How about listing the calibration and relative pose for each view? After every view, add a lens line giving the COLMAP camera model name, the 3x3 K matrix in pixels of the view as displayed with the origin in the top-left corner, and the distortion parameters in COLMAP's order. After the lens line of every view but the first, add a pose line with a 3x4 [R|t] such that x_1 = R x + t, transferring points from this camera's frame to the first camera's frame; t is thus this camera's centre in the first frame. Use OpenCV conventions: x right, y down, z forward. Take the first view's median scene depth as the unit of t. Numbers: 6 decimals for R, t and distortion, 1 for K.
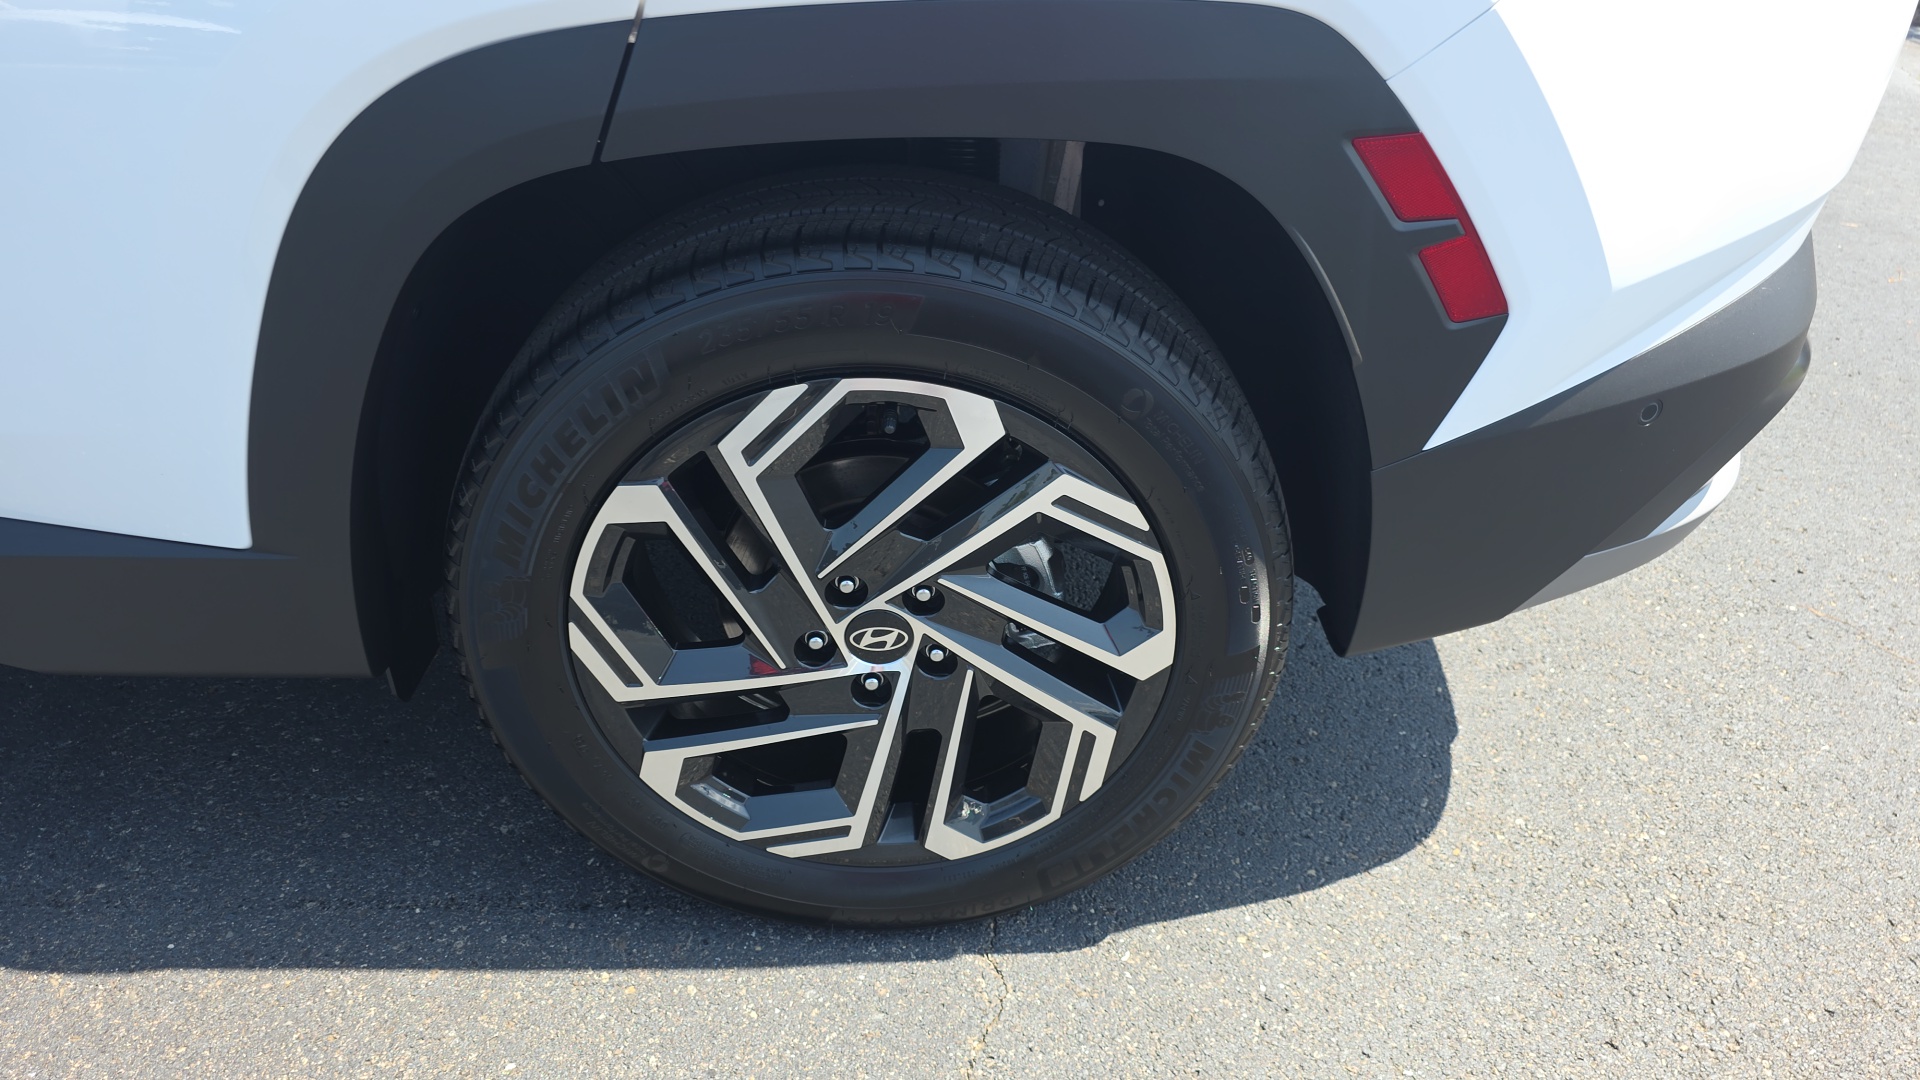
lens RADIAL K [[1267.9, 0, 985.6], [0, 1267.9, 557.1], [0, 0, 1]] dist [0.057685, -0.047450]
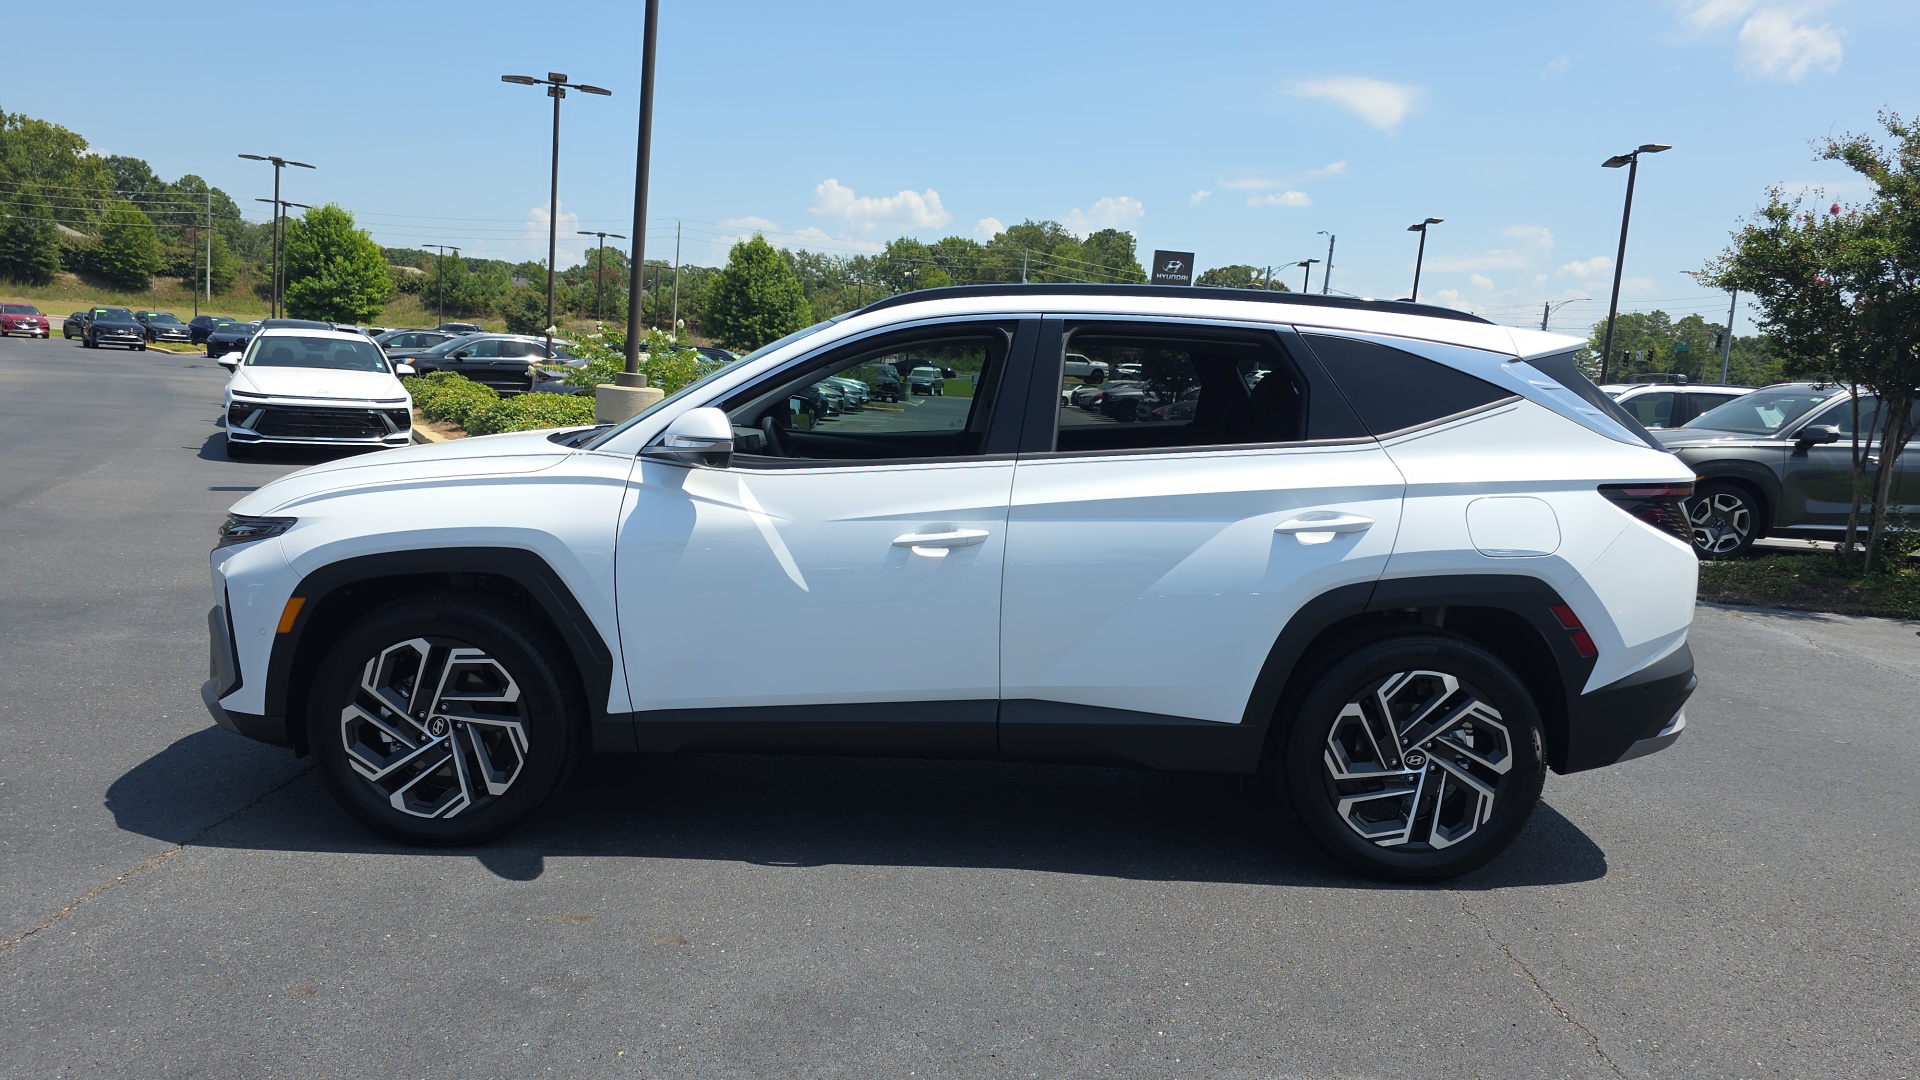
lens RADIAL K [[1267.9, 0, 985.6], [0, 1267.9, 557.1], [0, 0, 1]] dist [0.057685, -0.047450]
pose [[0.999607, -0.013862, -0.024385, -1.072586], [0.002256, 0.906260, -0.422715, 0.950970], [0.027959, 0.422494, 0.905935, -2.128488]]
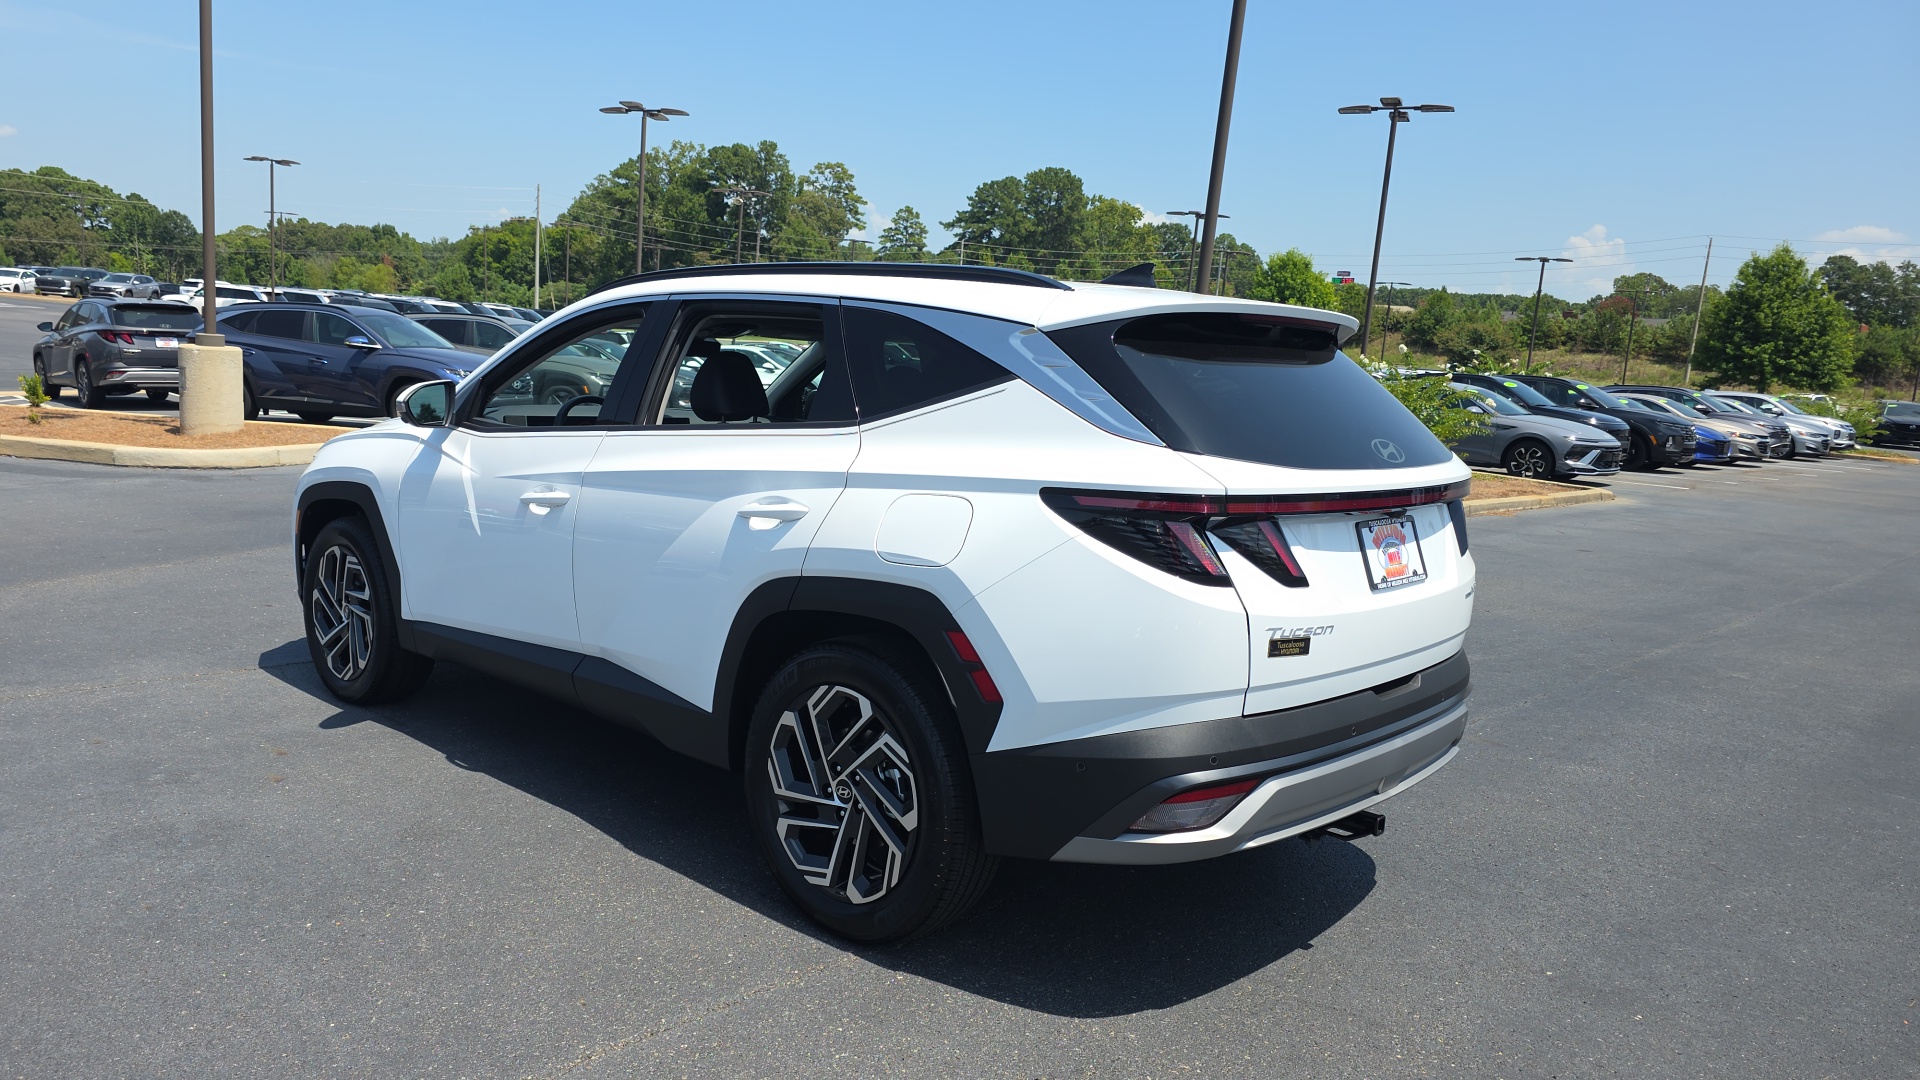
lens RADIAL K [[1314.2, 0, 955.7], [0, 1314.2, 559.5], [0, 0, 1]] dist [0.061877, -0.063795]
pose [[0.705151, 0.078046, -0.704749, 2.042752], [-0.392523, 0.870700, -0.296323, 0.373950], [0.590498, 0.485582, 0.644610, -0.923774]]
